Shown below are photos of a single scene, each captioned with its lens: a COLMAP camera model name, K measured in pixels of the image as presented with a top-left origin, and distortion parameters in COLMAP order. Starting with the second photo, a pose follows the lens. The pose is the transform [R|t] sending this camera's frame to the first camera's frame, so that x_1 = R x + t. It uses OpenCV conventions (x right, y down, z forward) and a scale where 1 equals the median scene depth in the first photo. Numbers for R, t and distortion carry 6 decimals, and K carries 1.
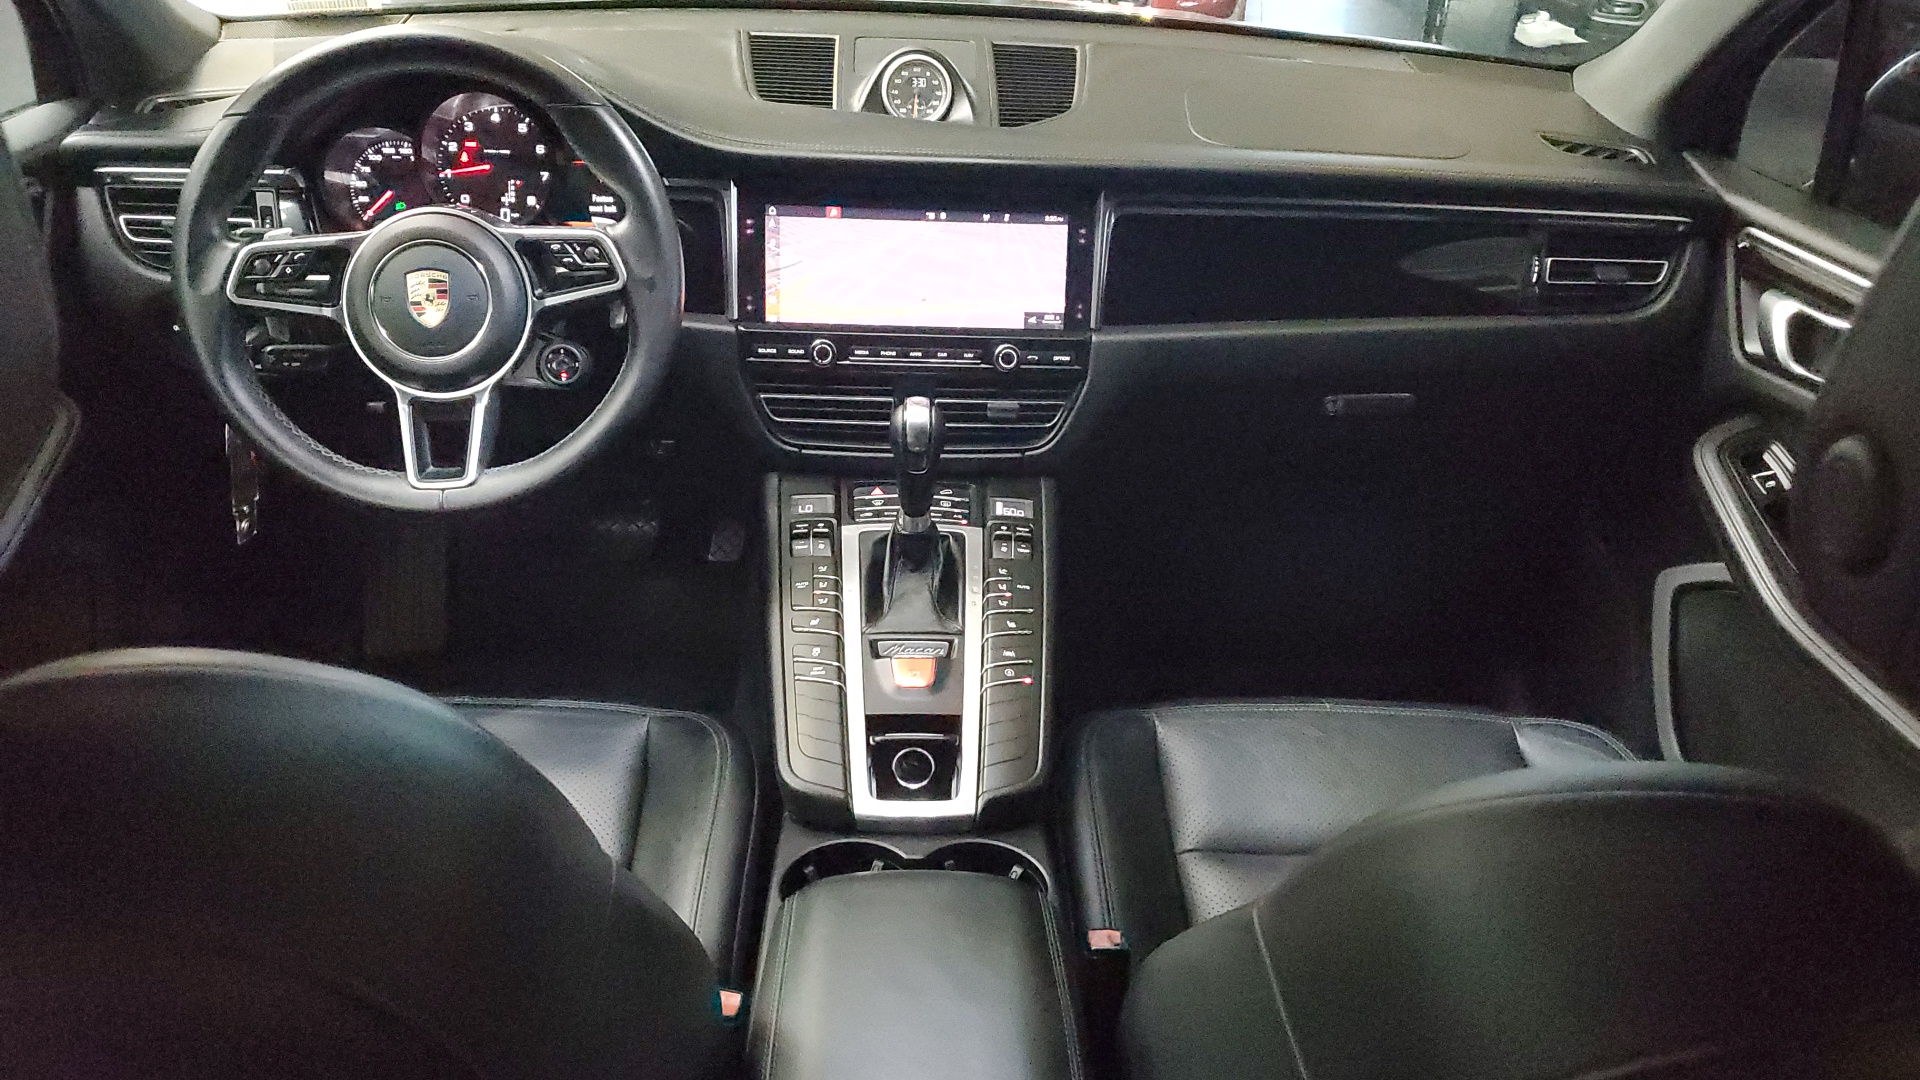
lens RADIAL K [[1508.8, 0, 955.5], [0, 1508.8, 554.5], [0, 0, 1]] dist [0.064988, -0.092556]
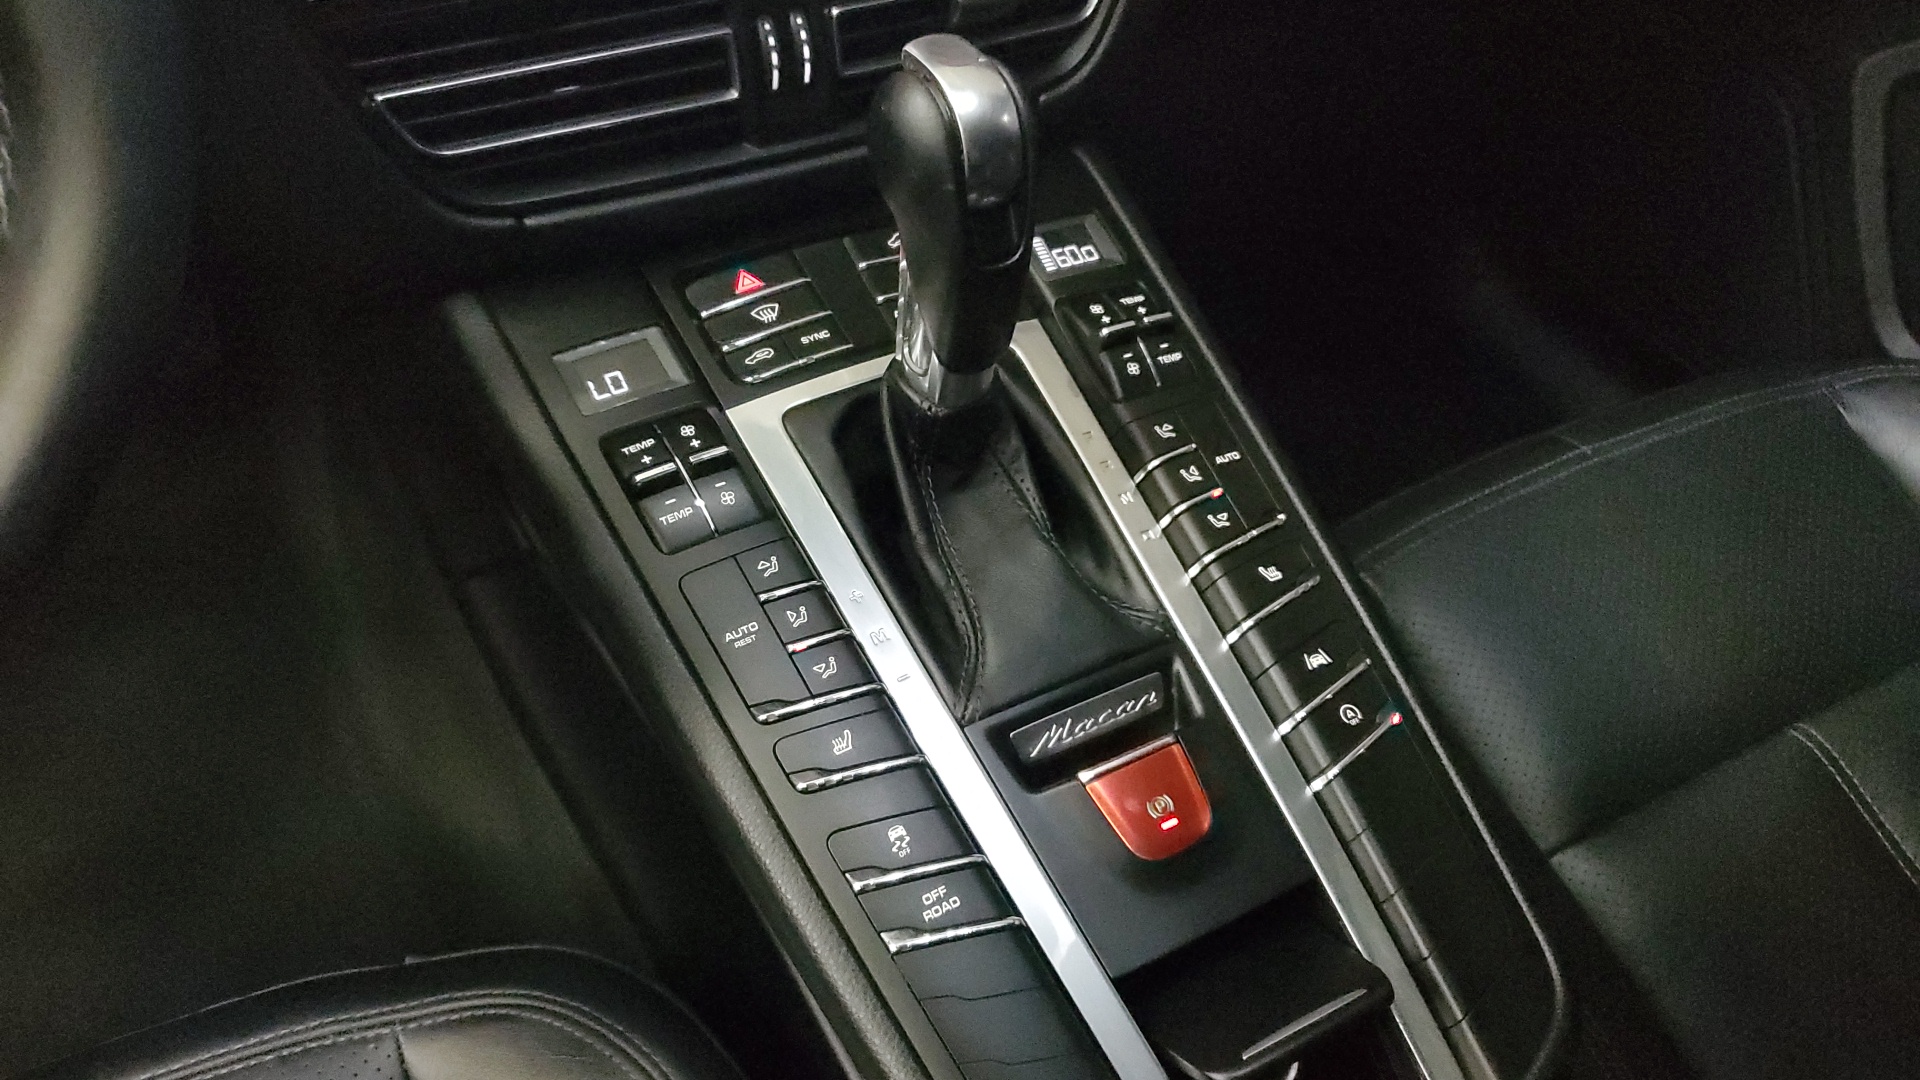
lens RADIAL K [[1508.8, 0, 946.6], [0, 1508.8, 528.5], [0, 0, 1]] dist [0.064988, -0.092556]
pose [[0.888640, -0.304333, 0.343074, -0.165676], [0.178135, 0.918400, 0.353283, -0.116284], [-0.422595, -0.252828, 0.870340, 0.626529]]
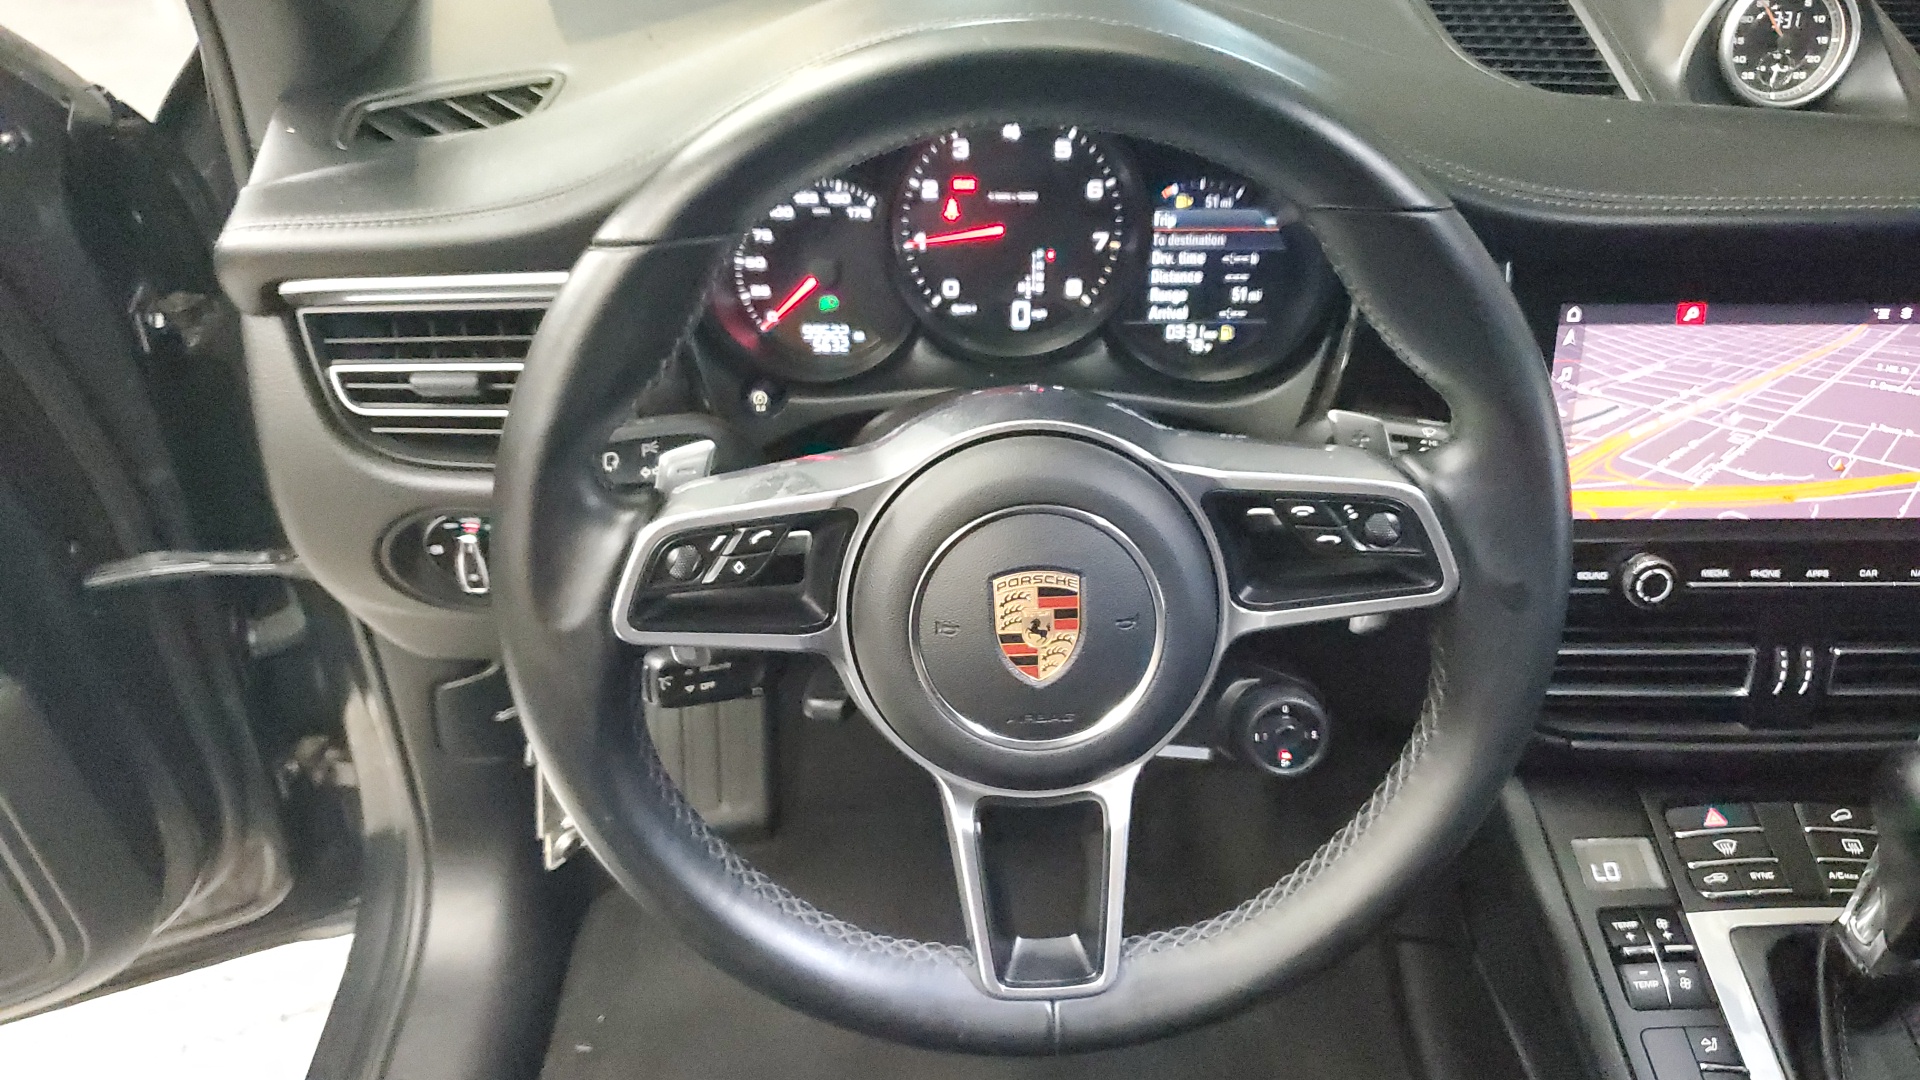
lens RADIAL K [[1508.8, 0, 965.4], [0, 1508.8, 549.5], [0, 0, 1]] dist [0.064988, -0.092556]
pose [[0.999593, -0.011156, -0.026261, -0.311729], [0.015157, 0.987412, 0.157441, -0.232161], [0.024174, -0.157775, 0.987179, 0.477385]]
